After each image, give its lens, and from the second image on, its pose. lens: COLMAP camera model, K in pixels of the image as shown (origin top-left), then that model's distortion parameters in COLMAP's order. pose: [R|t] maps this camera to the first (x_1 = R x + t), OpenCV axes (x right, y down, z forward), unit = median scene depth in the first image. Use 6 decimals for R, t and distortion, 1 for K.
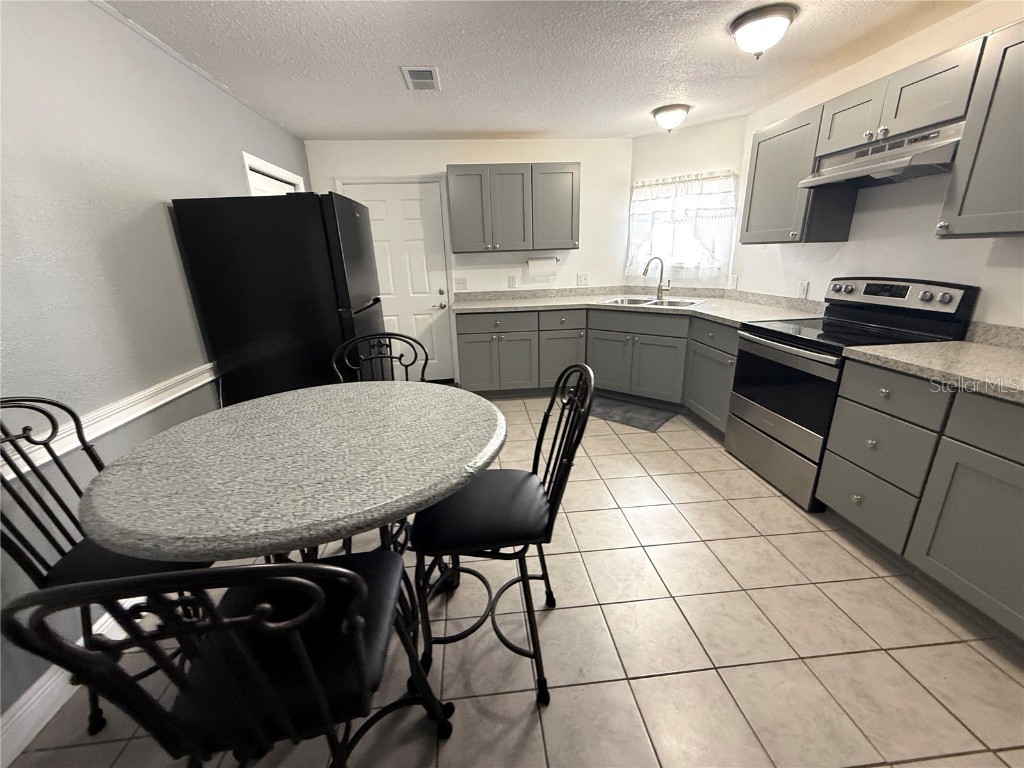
lens RADIAL K [[408.2, 0, 512.0], [0, 408.2, 384.0], [0, 0, 1]] dist [0.000232, 0.000023]
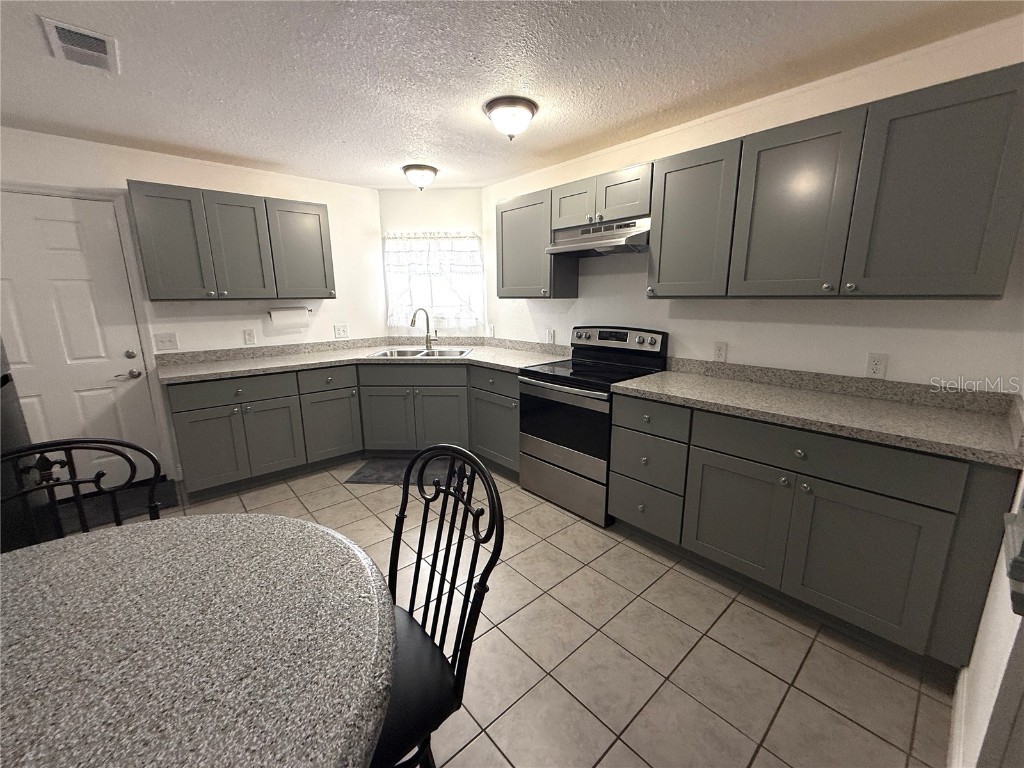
lens RADIAL K [[408.2, 0, 512.0], [0, 408.2, 384.0], [0, 0, 1]] dist [0.000232, 0.000023]
pose [[0.810763, -0.099991, 0.576771, -0.087935], [0.163414, 0.984793, -0.058983, -0.050378], [-0.562103, 0.142073, 0.814773, 0.134792]]
